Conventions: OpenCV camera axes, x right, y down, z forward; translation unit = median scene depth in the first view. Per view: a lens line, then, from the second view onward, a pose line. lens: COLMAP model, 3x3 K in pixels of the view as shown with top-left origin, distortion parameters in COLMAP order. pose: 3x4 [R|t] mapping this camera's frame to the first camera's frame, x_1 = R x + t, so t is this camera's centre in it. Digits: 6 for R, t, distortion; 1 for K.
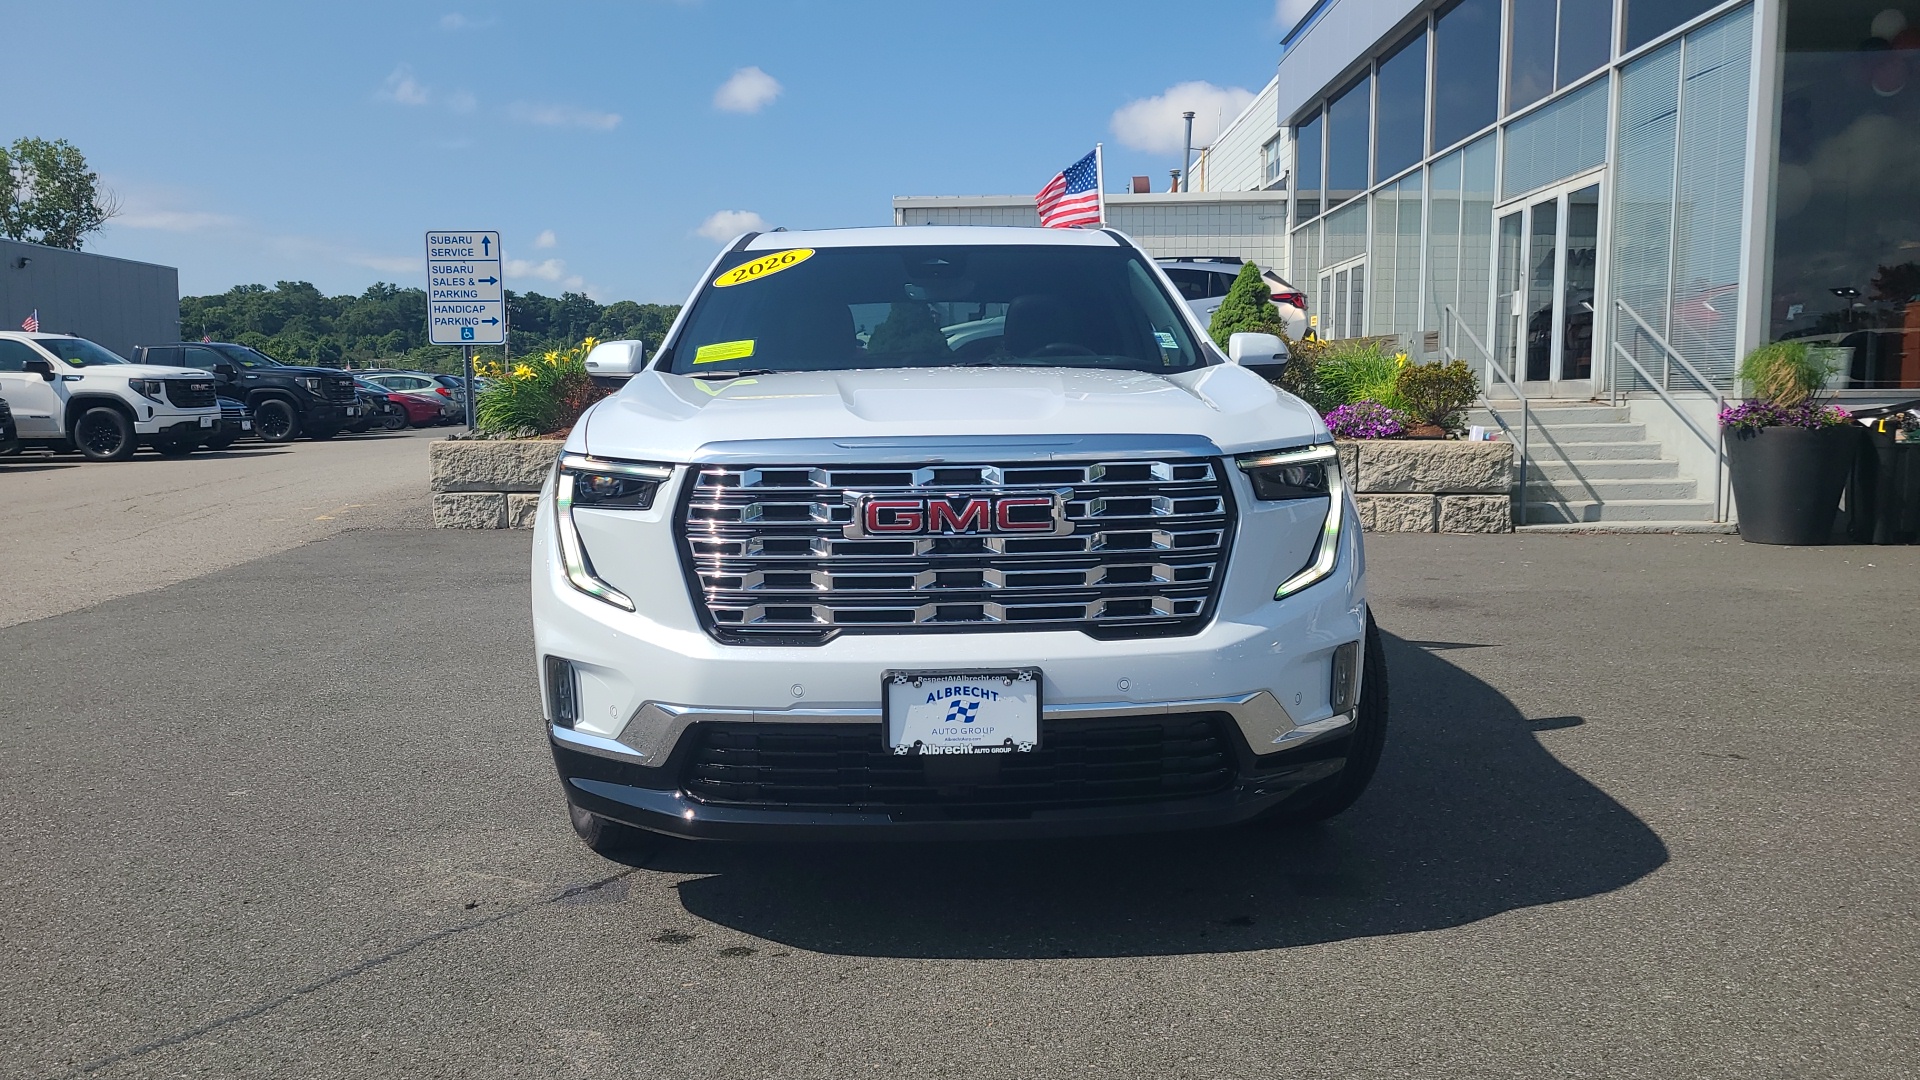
lens RADIAL K [[1449.3, 0, 933.2], [0, 1449.3, 548.7], [0, 0, 1]] dist [0.031099, -0.008199]
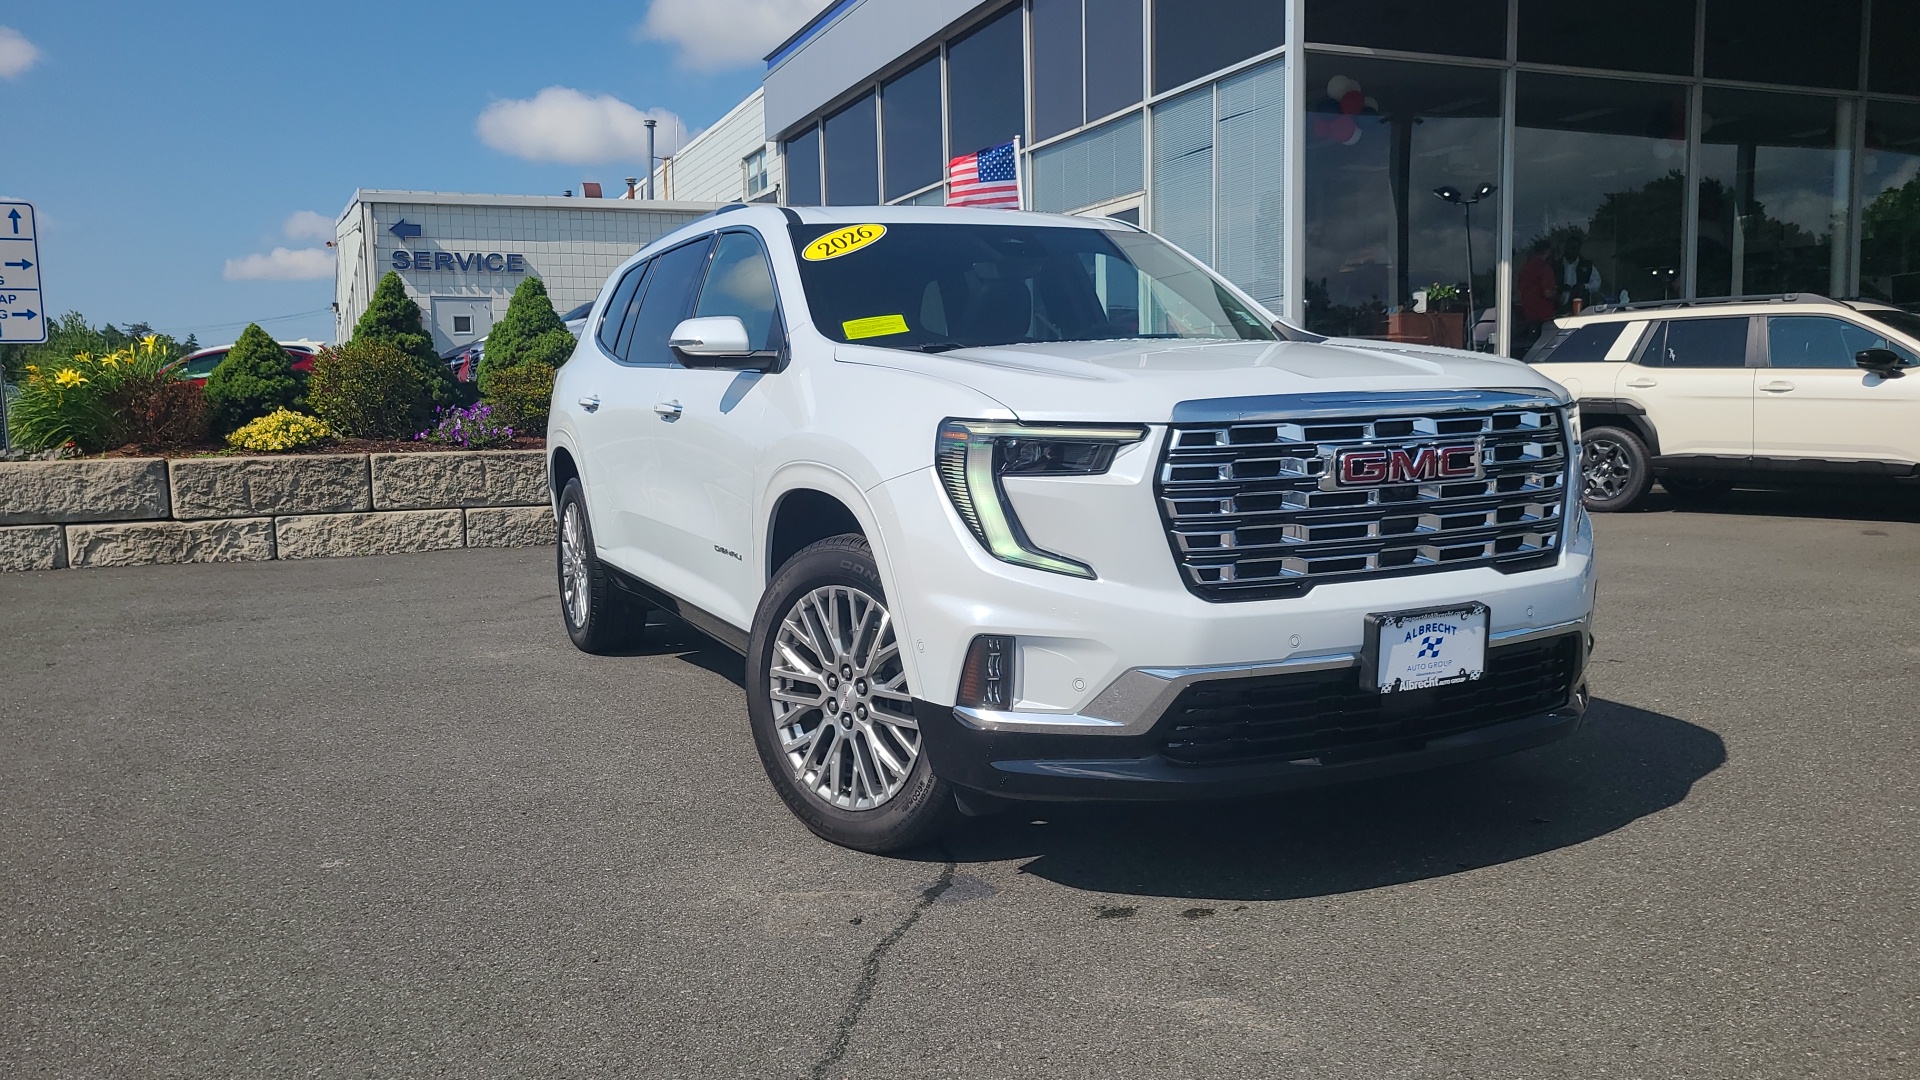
lens RADIAL K [[1449.3, 0, 961.2], [0, 1449.3, 559.3], [0, 0, 1]] dist [0.031099, -0.008199]
pose [[0.908192, -0.059410, 0.414317, -0.665888], [0.060796, 0.998102, 0.009854, 0.014508], [-0.414116, 0.016240, 0.910079, 0.150237]]
